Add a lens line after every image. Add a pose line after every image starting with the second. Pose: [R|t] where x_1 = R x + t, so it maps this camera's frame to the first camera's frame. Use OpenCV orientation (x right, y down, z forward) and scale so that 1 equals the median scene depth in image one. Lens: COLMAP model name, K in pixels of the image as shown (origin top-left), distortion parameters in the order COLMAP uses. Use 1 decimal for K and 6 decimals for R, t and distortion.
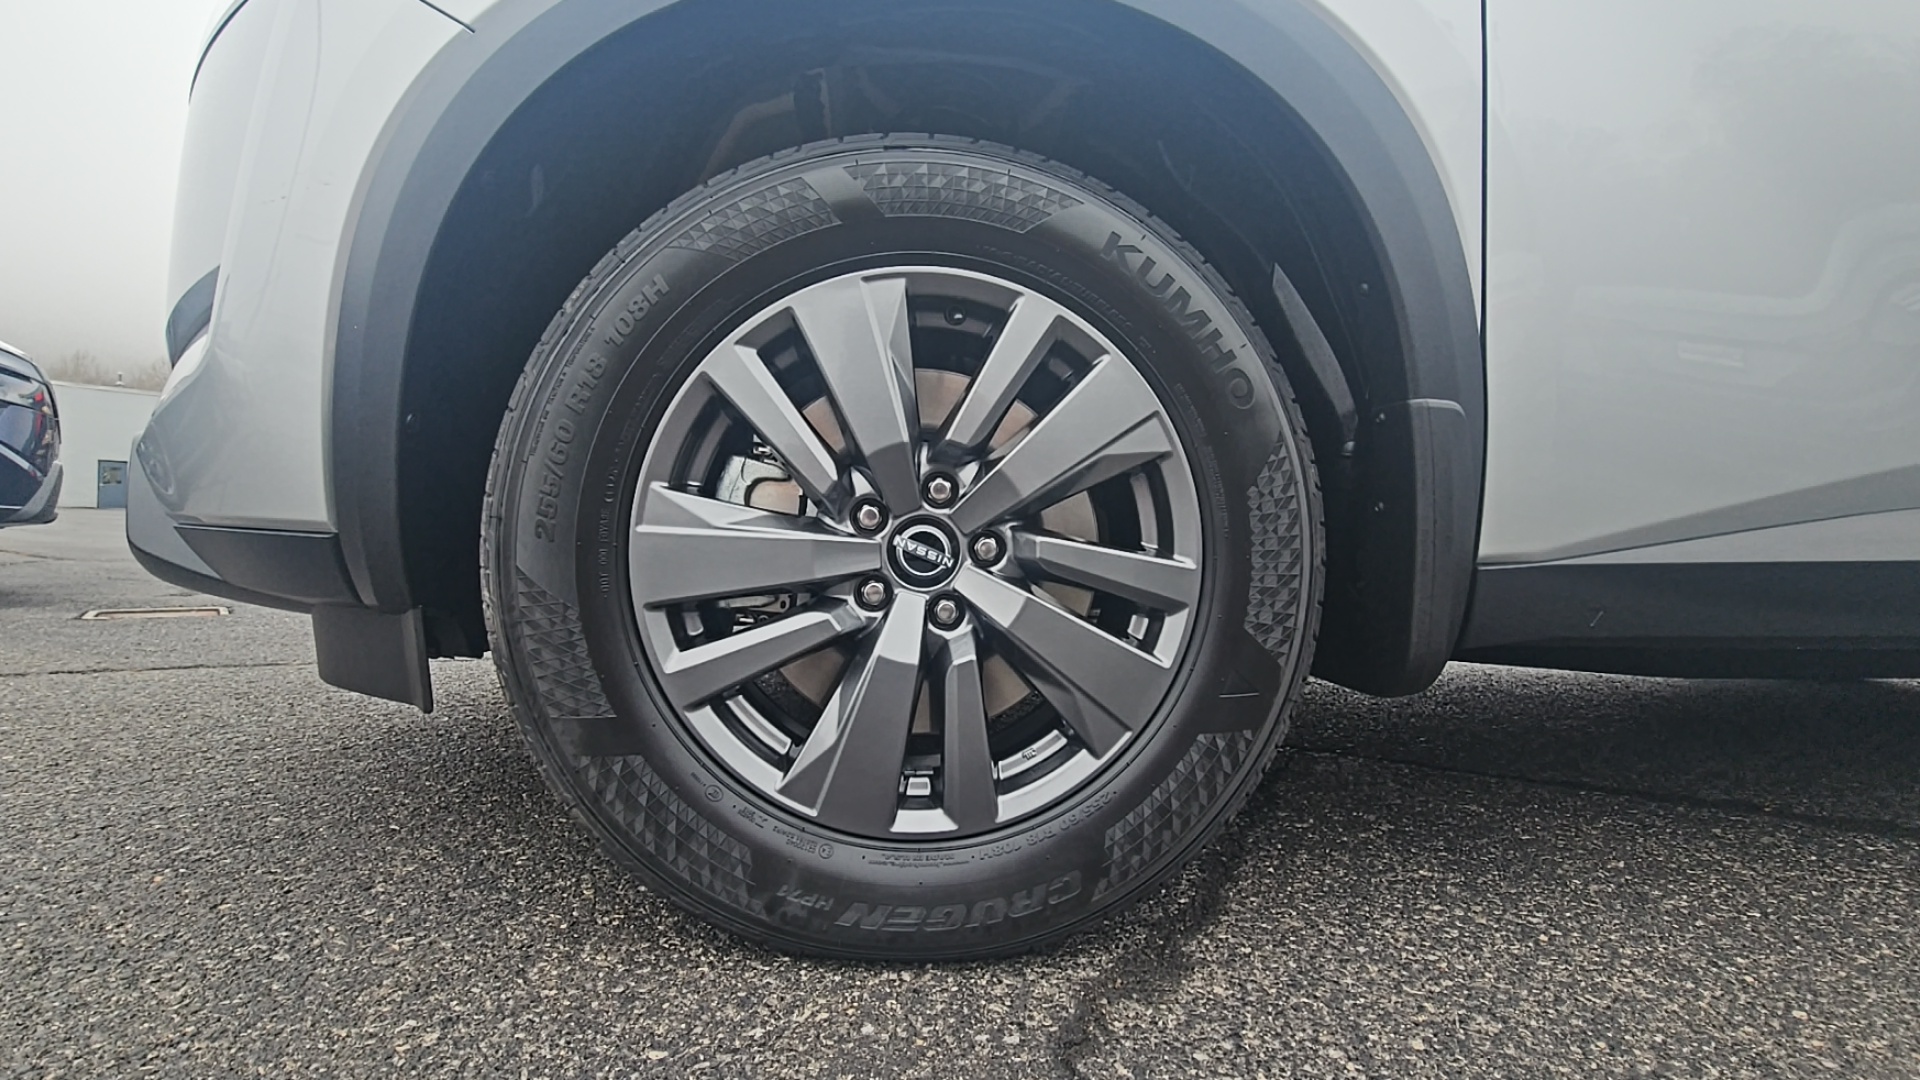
lens RADIAL K [[869.0, 0, 966.3], [0, 869.0, 547.0], [0, 0, 1]] dist [0.010147, -0.006411]
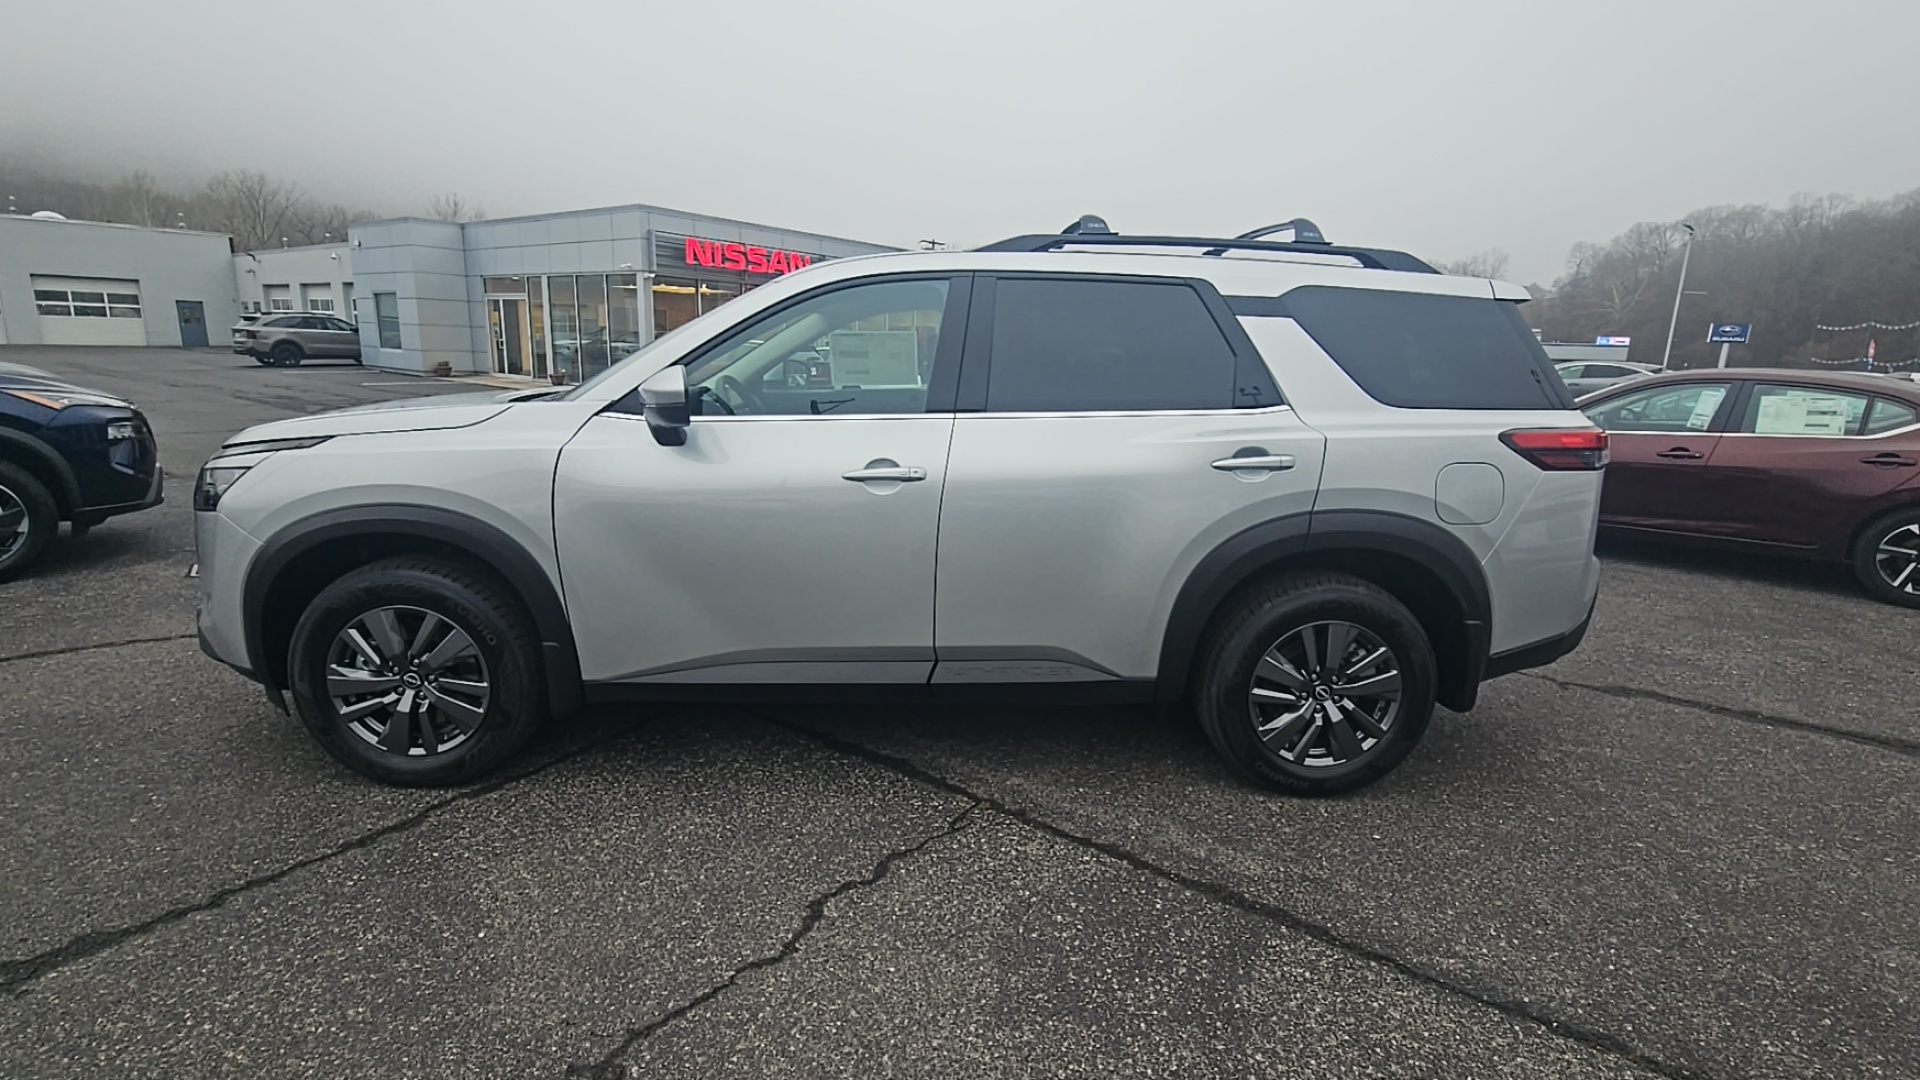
lens RADIAL K [[869.0, 0, 958.1], [0, 869.0, 541.1], [0, 0, 1]] dist [0.010147, -0.006411]
pose [[0.997470, 0.015794, -0.069307, 2.444918], [-0.001524, 0.979530, 0.201291, -1.285741], [0.071067, -0.200676, 0.977077, -2.232865]]
